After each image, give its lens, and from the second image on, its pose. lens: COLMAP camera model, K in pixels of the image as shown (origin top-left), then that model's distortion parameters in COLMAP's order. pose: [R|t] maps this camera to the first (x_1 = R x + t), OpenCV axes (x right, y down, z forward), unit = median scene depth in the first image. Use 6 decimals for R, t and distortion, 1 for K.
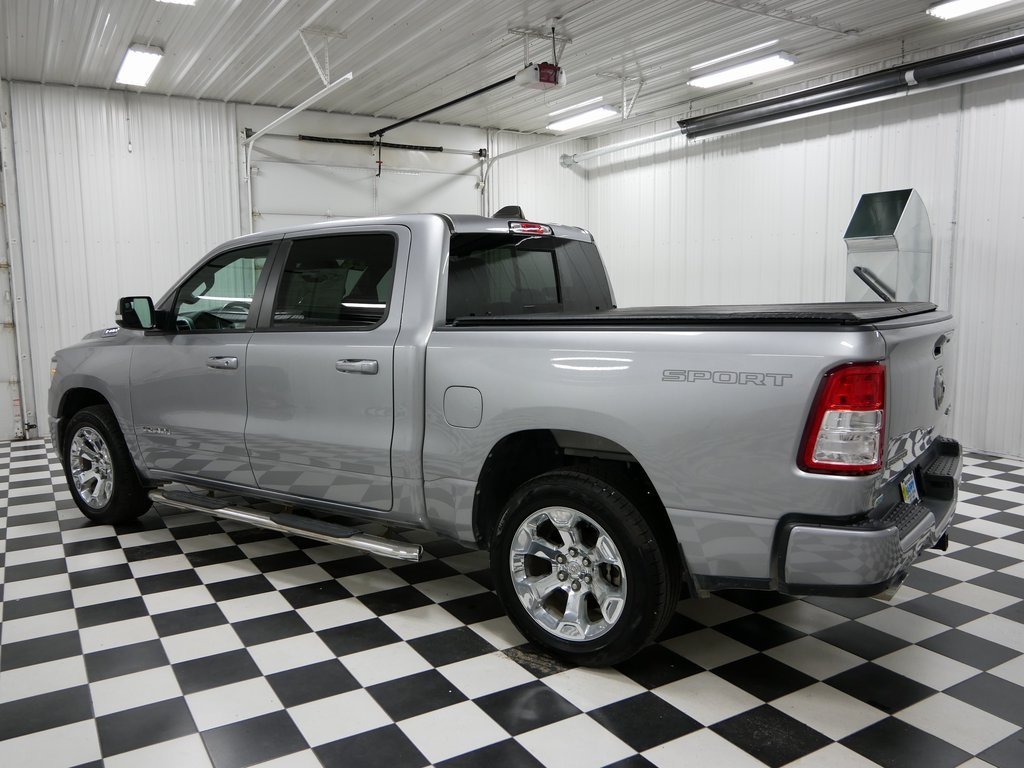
lens RADIAL K [[822.9, 0, 510.3], [0, 822.9, 388.3], [0, 0, 1]] dist [-0.035226, 0.017389]
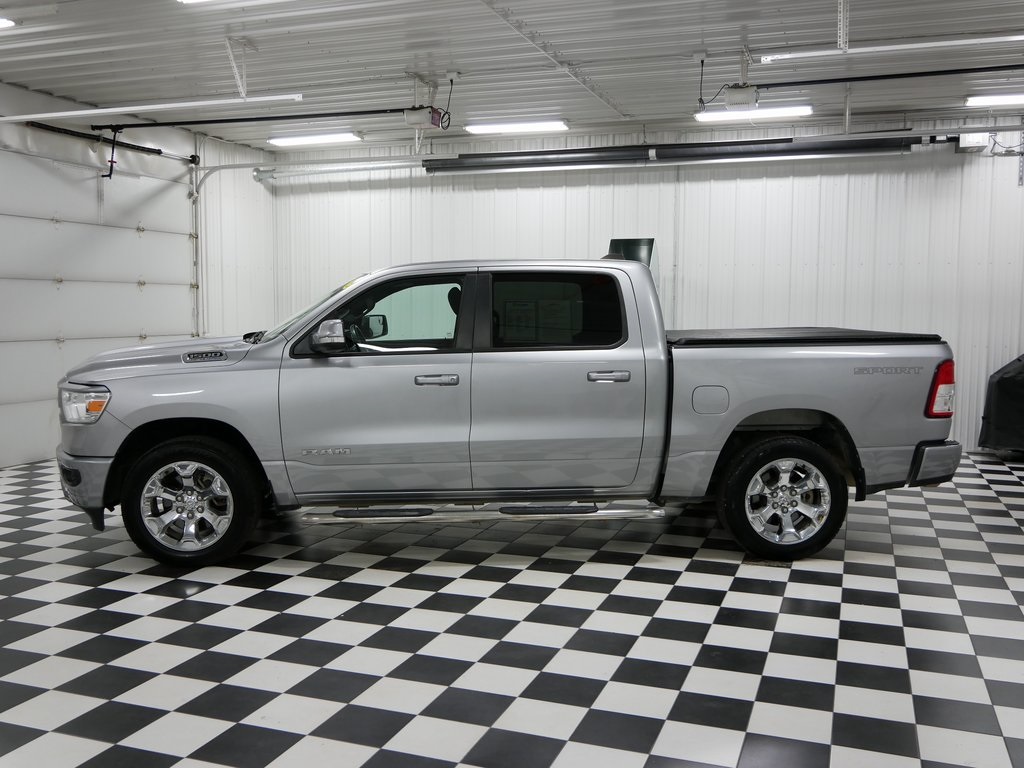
lens RADIAL K [[967.5, 0, 510.2], [0, 967.5, 406.7], [0, 0, 1]] dist [-0.031162, 0.000727]
pose [[0.777887, -0.050641, 0.626360, -0.666591], [0.061869, 0.998077, 0.003857, 0.002615], [-0.625351, 0.035752, 0.779524, -0.049205]]
